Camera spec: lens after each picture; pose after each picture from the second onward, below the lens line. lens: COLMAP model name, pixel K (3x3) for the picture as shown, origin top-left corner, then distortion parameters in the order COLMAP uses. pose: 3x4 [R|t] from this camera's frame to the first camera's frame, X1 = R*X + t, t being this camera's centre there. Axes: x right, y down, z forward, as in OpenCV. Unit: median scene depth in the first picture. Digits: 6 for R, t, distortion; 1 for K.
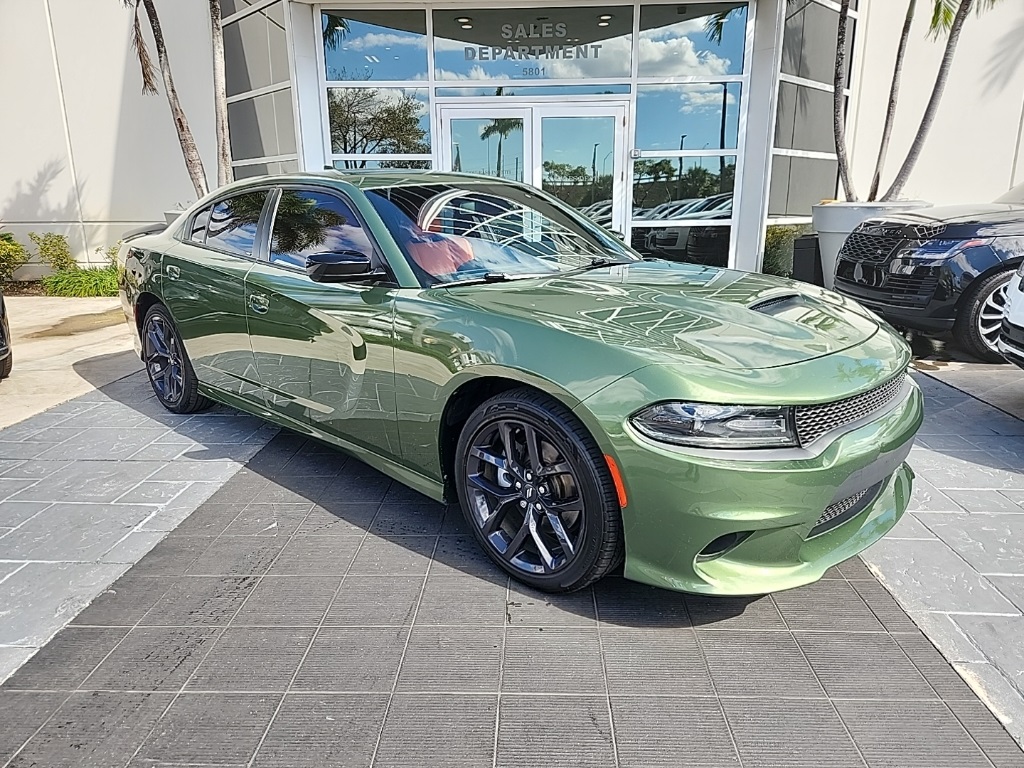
lens RADIAL K [[683.8, 0, 518.5], [0, 683.8, 380.1], [0, 0, 1]] dist [0.076144, -0.069039]
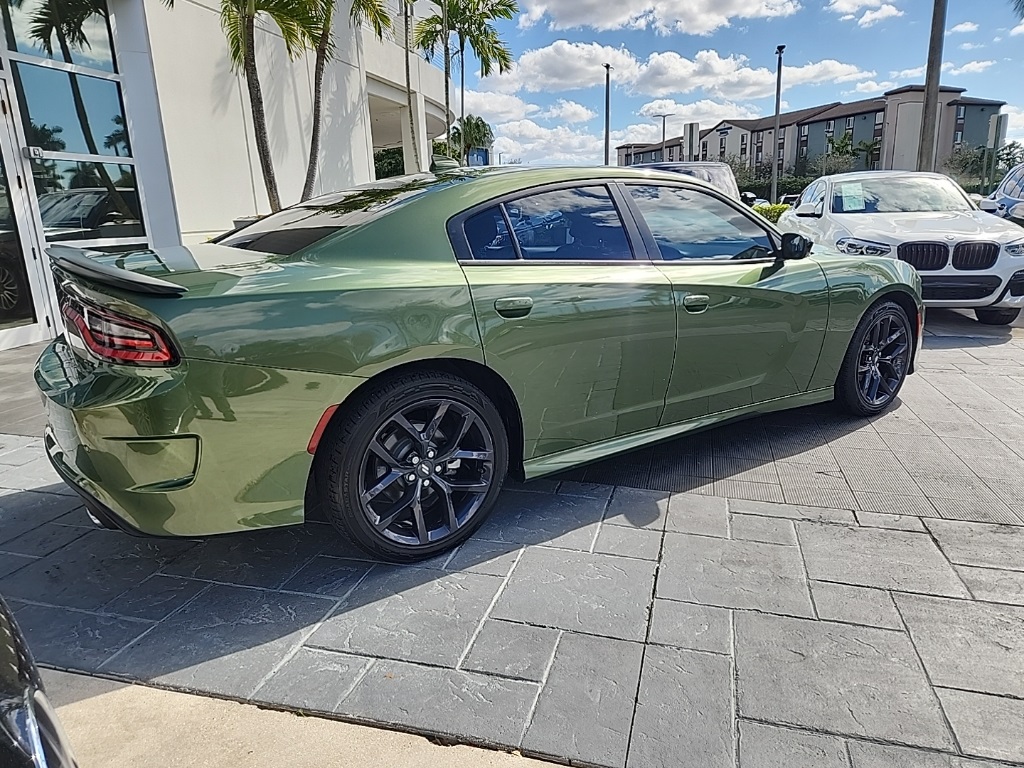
lens RADIAL K [[683.8, 0, 518.5], [0, 683.8, 380.1], [0, 0, 1]] dist [0.076144, -0.069039]
pose [[0.210726, -0.230066, 0.950086, -1.031189], [0.266607, 0.948592, 0.170572, -0.180751], [-0.940487, 0.217356, 0.261230, 0.777029]]
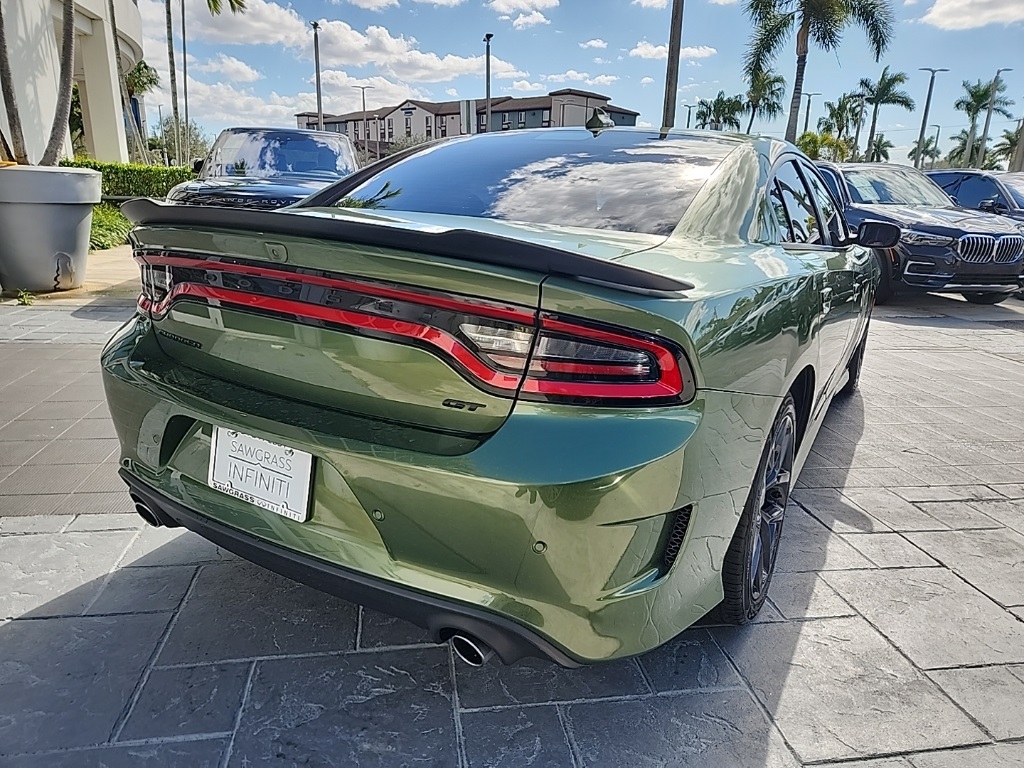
lens RADIAL K [[683.8, 0, 518.5], [0, 683.8, 380.1], [0, 0, 1]] dist [0.076144, -0.069039]
pose [[-0.225315, -0.260195, 0.938899, -0.896222], [0.210519, 0.927912, 0.307670, -0.288293], [-0.951270, 0.266979, -0.154297, 1.226085]]
